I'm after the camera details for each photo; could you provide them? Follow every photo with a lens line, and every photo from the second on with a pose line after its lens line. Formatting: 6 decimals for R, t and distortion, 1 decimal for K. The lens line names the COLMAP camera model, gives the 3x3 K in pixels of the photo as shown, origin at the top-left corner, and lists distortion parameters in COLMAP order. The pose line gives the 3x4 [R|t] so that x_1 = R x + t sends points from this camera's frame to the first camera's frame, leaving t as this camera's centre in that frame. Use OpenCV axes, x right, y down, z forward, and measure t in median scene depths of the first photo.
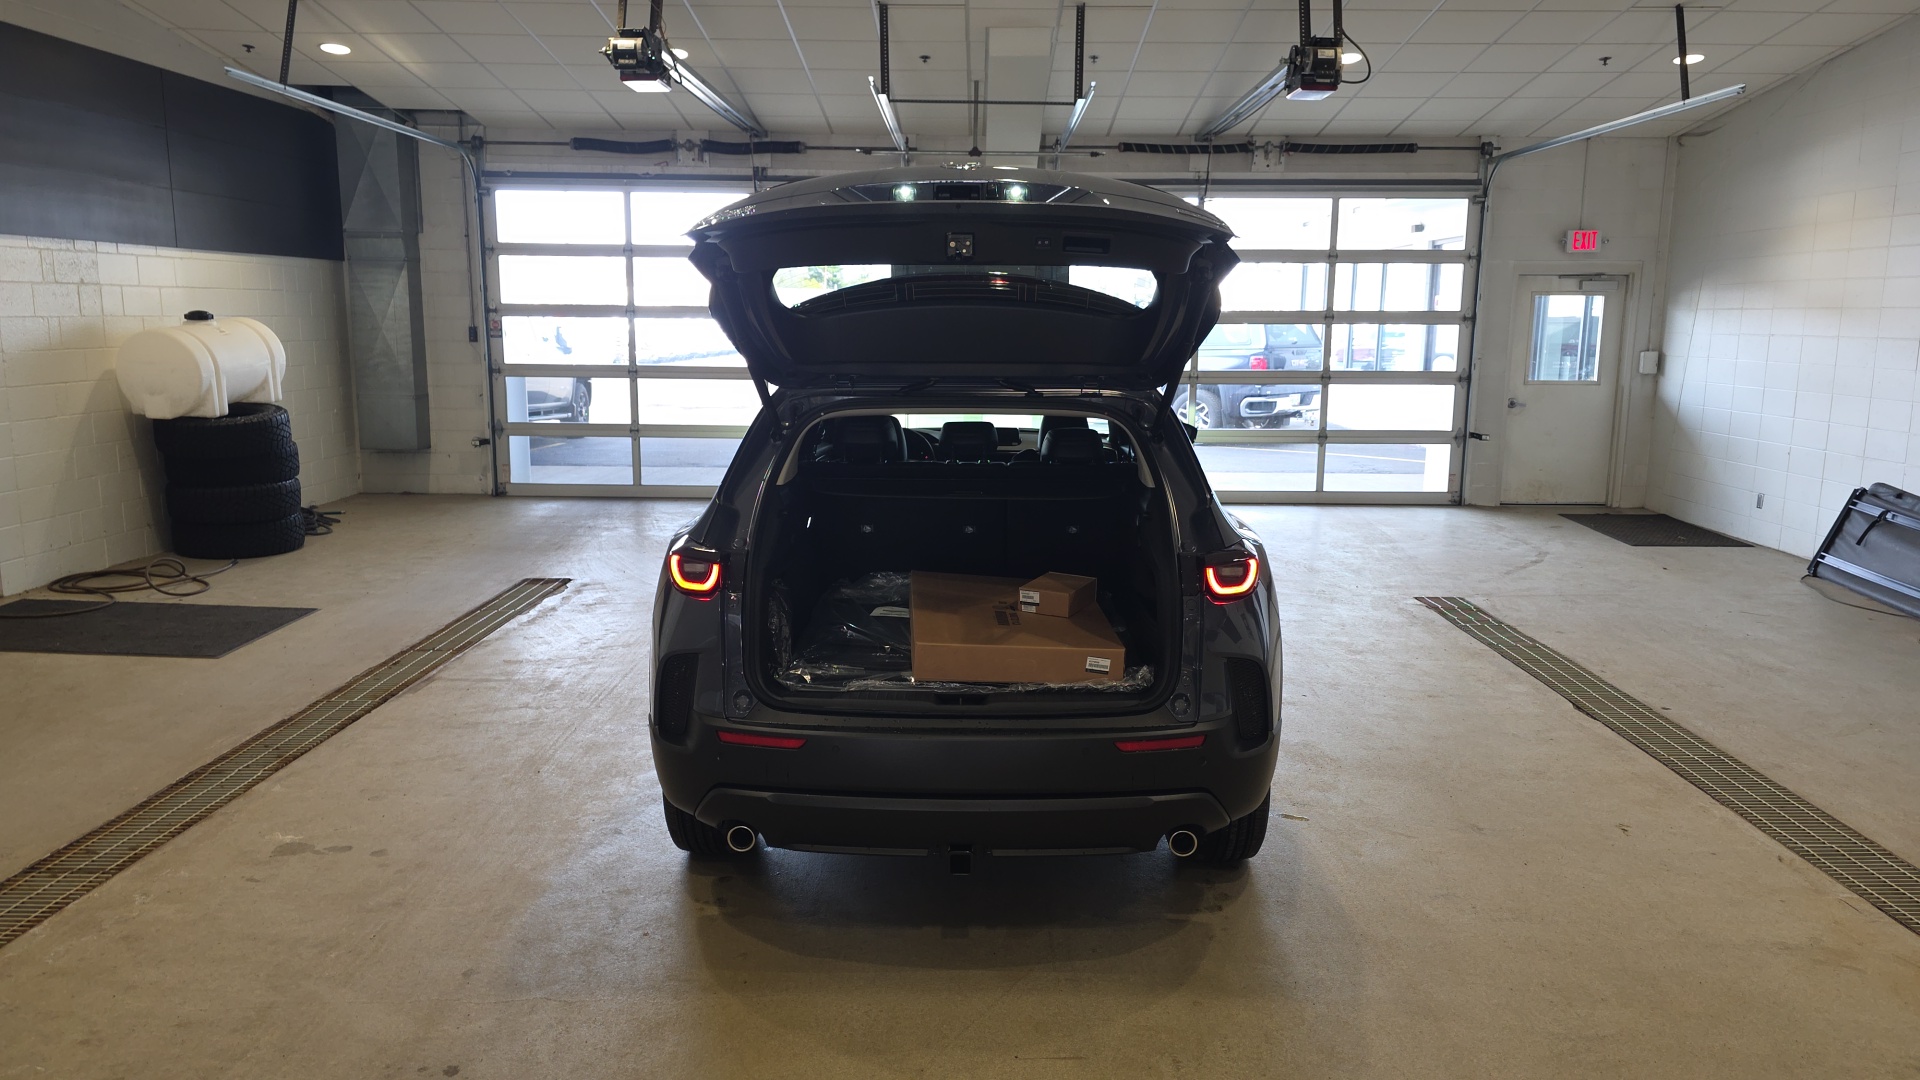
lens RADIAL K [[1253.4, 0, 960.1], [0, 1253.4, 547.1], [0, 0, 1]] dist [0.030530, -0.035768]
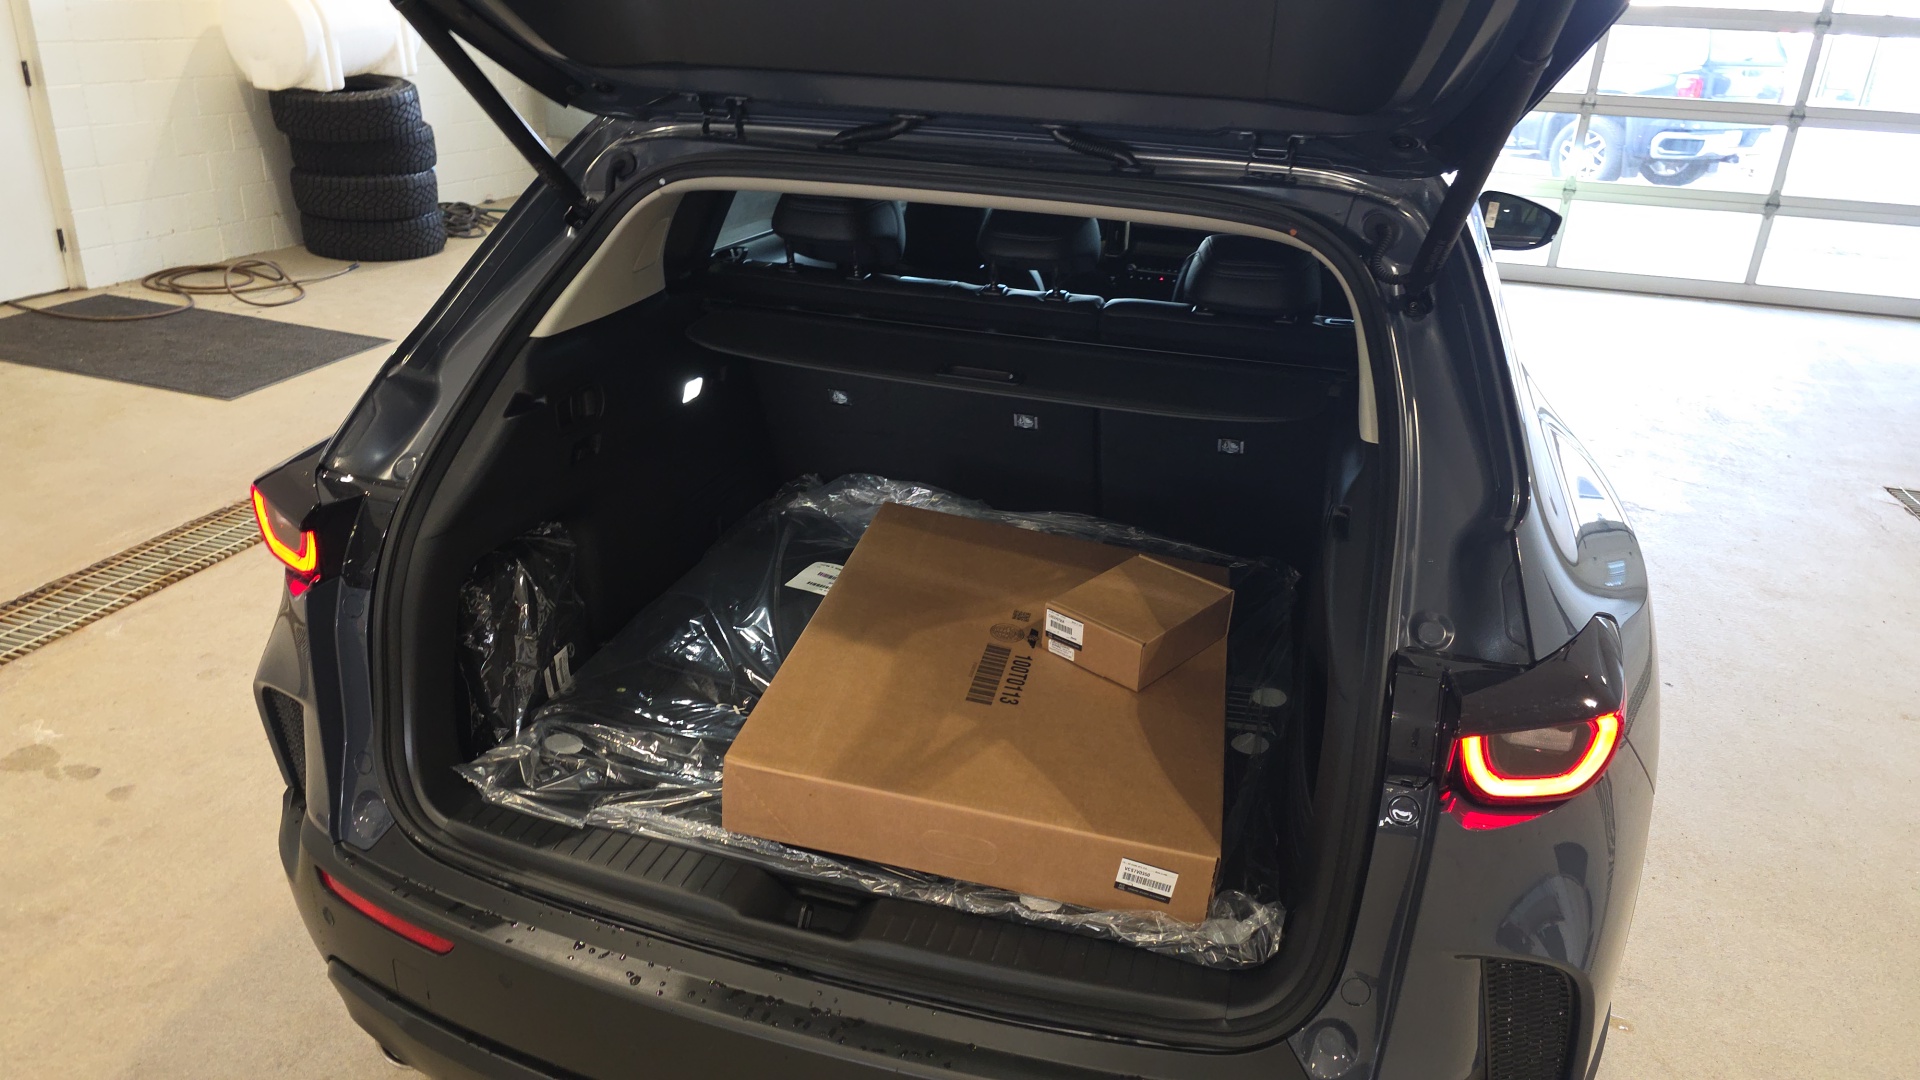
lens RADIAL K [[1253.4, 0, 929.7], [0, 1253.4, 531.7], [0, 0, 1]] dist [0.030530, -0.035768]
pose [[0.959352, 0.140825, -0.244564, 0.052043], [-0.084938, 0.970500, 0.225645, -0.042070], [0.269126, -0.195700, 0.943013, 0.252931]]
